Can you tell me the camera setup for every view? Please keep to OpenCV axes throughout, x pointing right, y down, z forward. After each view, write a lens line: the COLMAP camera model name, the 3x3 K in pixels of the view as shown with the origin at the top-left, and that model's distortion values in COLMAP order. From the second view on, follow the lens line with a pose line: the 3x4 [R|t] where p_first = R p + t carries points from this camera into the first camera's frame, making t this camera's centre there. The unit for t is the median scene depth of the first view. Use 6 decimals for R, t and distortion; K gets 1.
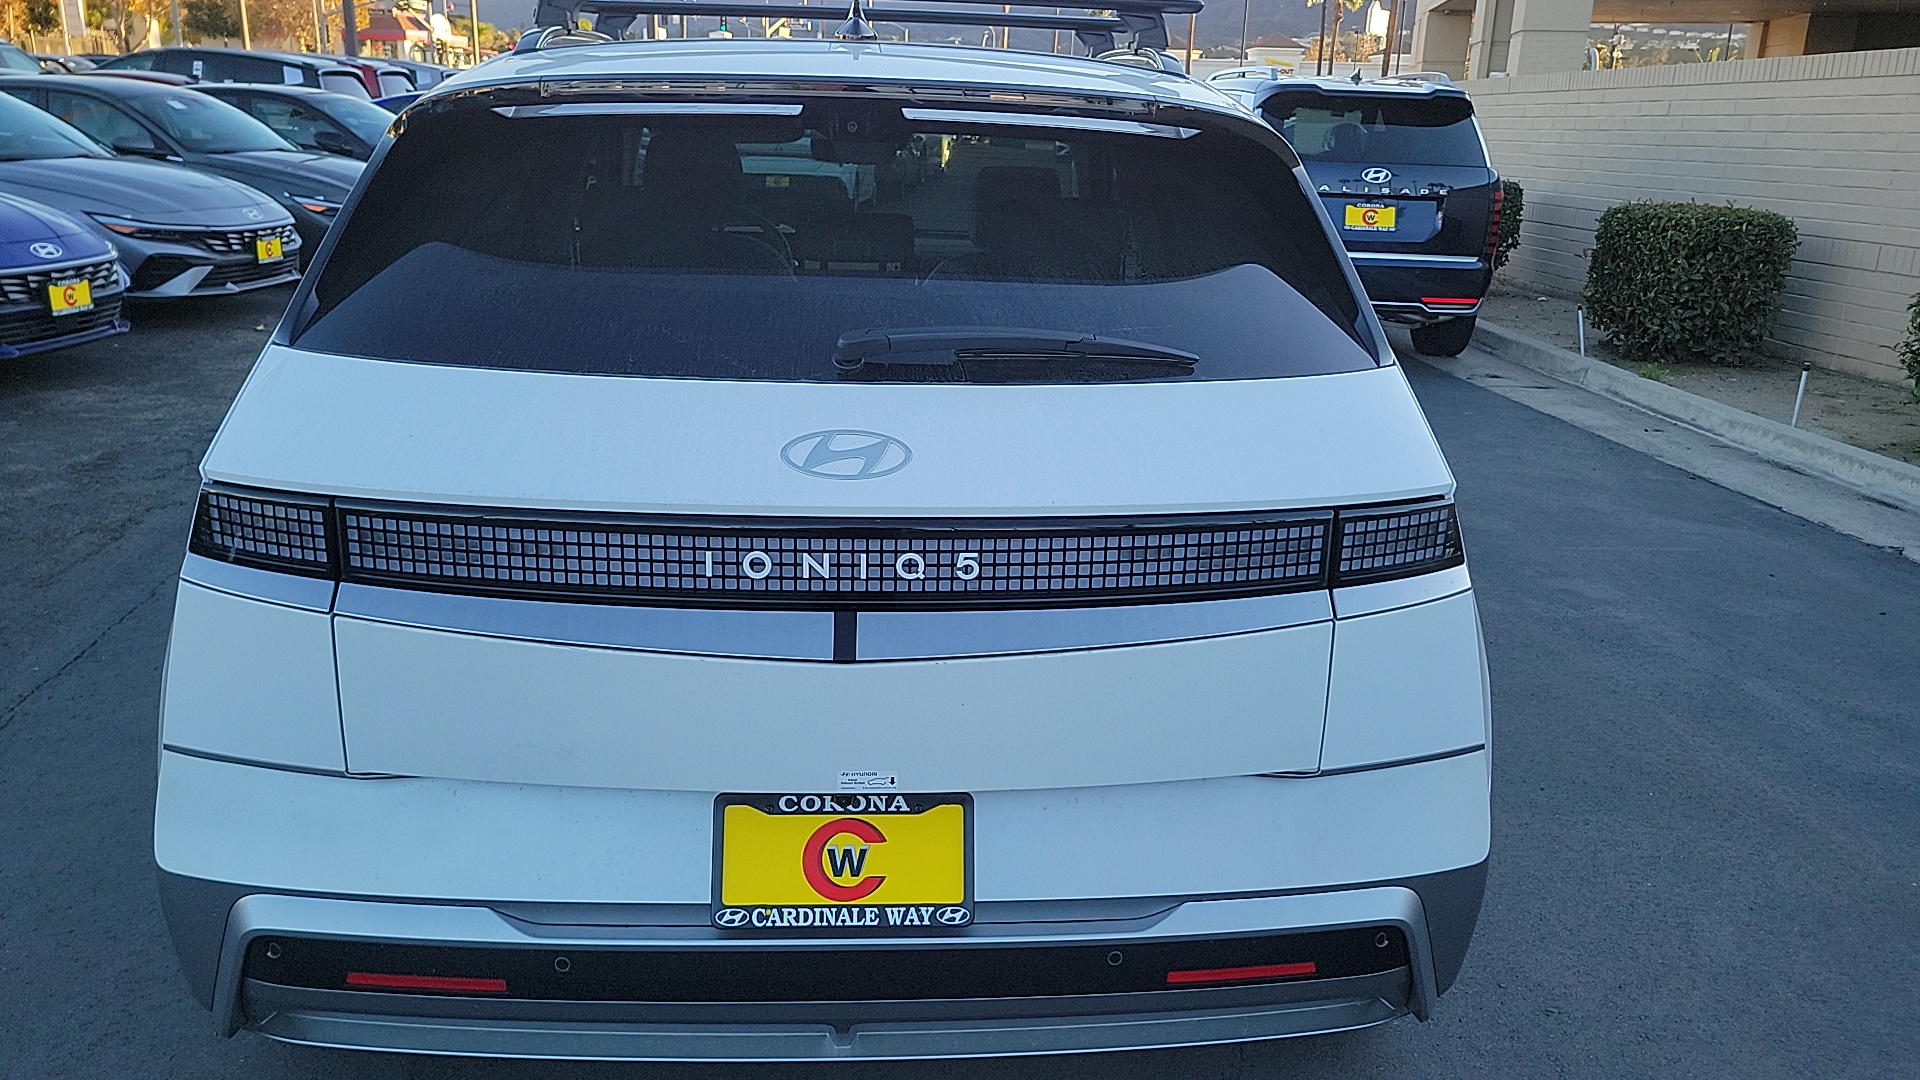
lens RADIAL K [[1462.4, 0, 947.9], [0, 1462.4, 539.4], [0, 0, 1]] dist [0.038257, -0.026518]
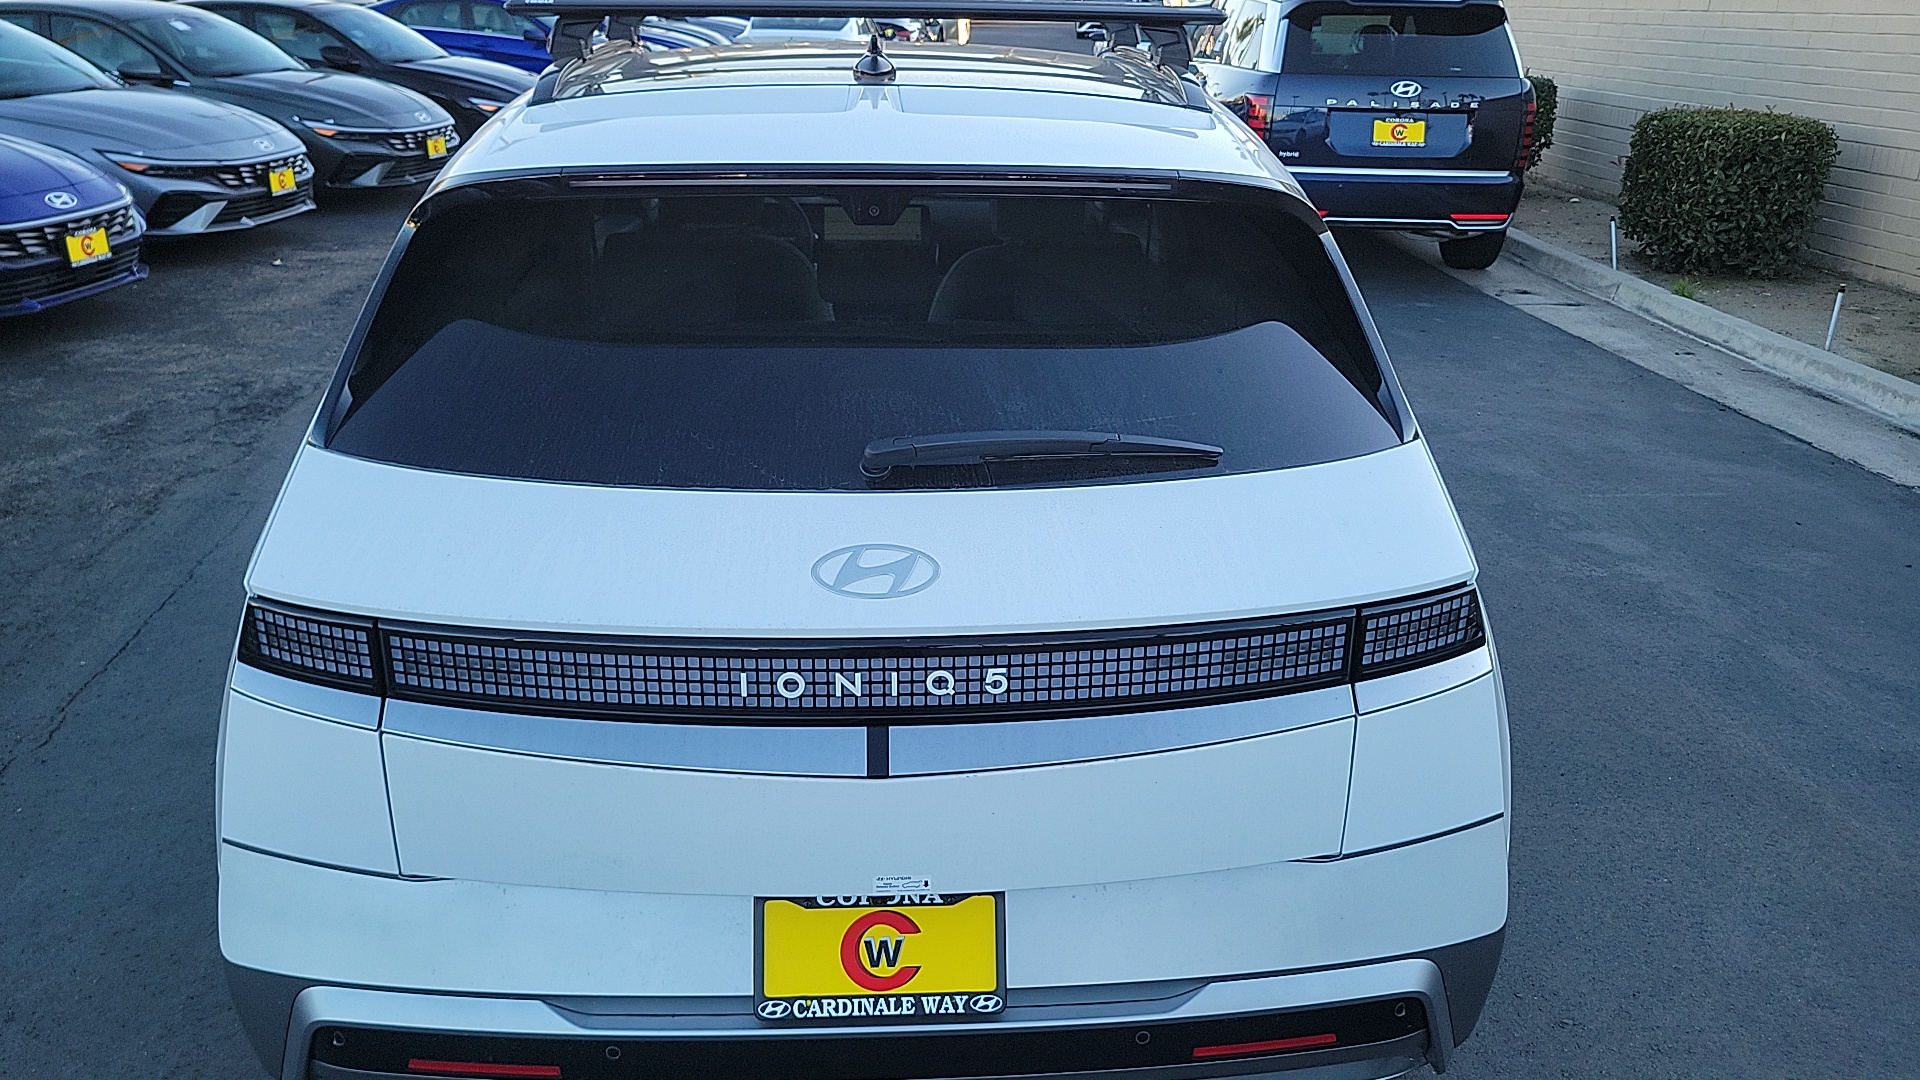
lens RADIAL K [[1462.4, 0, 953.2], [0, 1462.4, 552.3], [0, 0, 1]] dist [0.038257, -0.026518]
pose [[0.999817, -0.013921, -0.013130, -0.001806], [0.014900, 0.996869, 0.077659, -0.139857], [0.012008, -0.077841, 0.996893, -0.011741]]
